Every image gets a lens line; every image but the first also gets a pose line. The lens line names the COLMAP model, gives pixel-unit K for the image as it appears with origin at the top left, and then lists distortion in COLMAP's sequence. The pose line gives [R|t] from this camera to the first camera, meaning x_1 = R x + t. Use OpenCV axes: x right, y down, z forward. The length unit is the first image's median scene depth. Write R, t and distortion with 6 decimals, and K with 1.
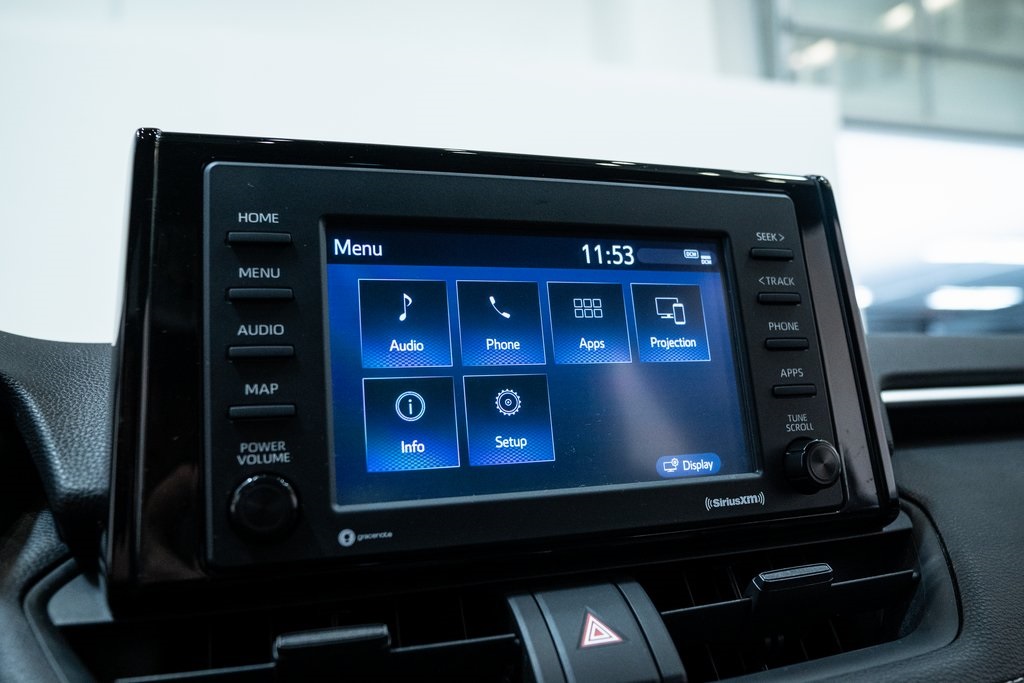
lens RADIAL K [[767.4, 0, 512.0], [0, 767.4, 341.5], [0, 0, 1]] dist [-0.066706, 0.000706]
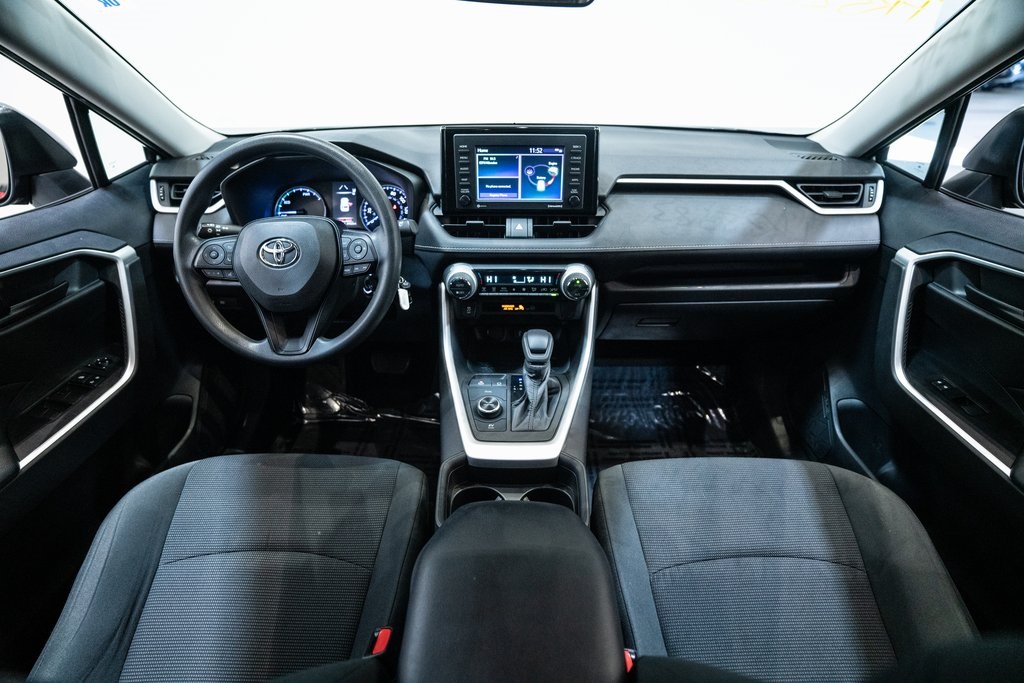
lens RADIAL K [[516.4, 0, 510.7], [0, 516.4, 325.8], [0, 0, 1]] dist [-0.015758, 0.000986]
pose [[0.942436, 0.202647, -0.265986, 1.220513], [-0.009656, 0.811606, 0.584126, -1.274795], [0.334247, -0.547933, 0.766843, -2.403218]]
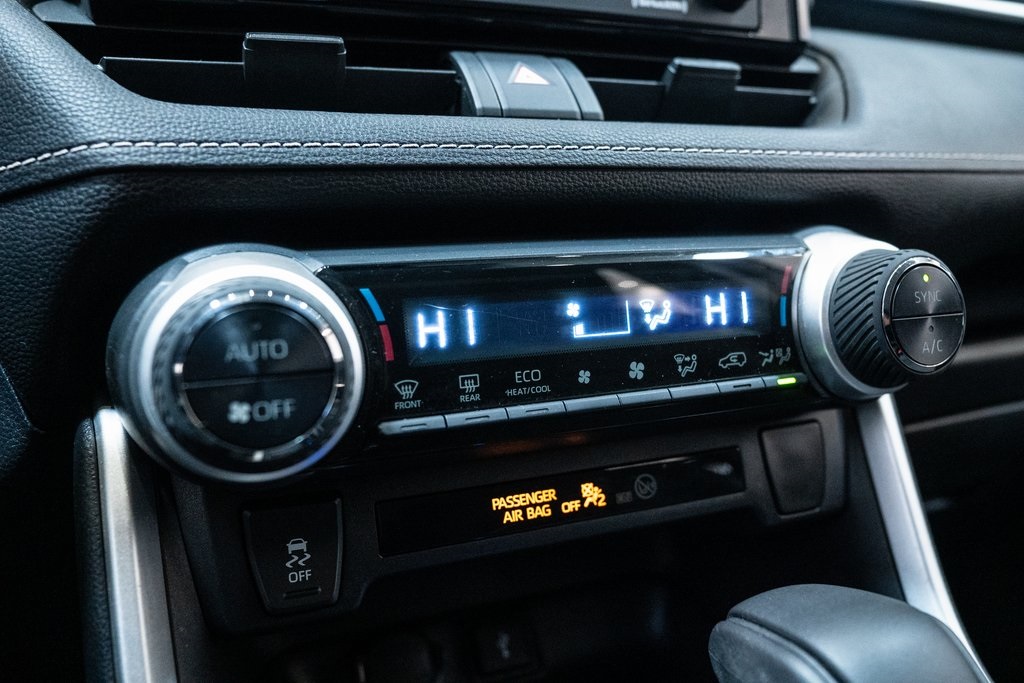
lens RADIAL K [[767.4, 0, 512.0], [0, 767.4, 341.5], [0, 0, 1]] dist [-0.066706, 0.000706]
pose [[0.997959, 0.025196, 0.058681, 0.030111], [-0.040475, 0.960302, 0.276011, 0.438163], [-0.049397, -0.277822, 0.959362, -0.207649]]
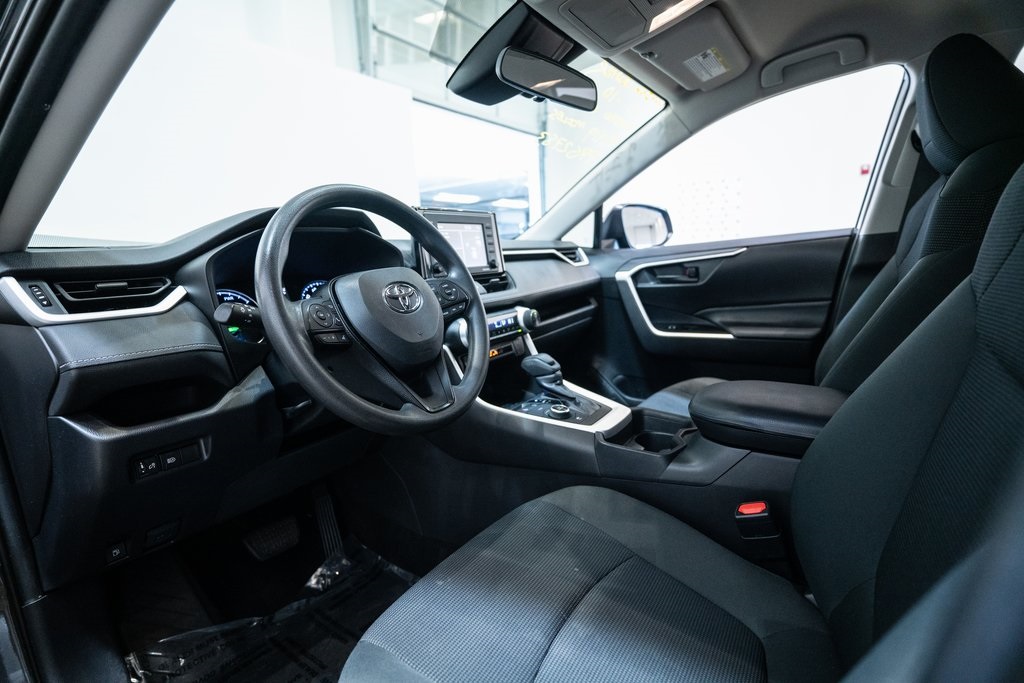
lens RADIAL K [[512.9, 0, 512.0], [0, 512.9, 341.5], [0, 0, 1]] dist [-0.025007, 0.018646]
pose [[0.766501, -0.090942, 0.635772, -2.585362], [-0.065538, 0.973680, 0.218292, -0.162745], [-0.638891, -0.208988, 0.740367, -2.694760]]
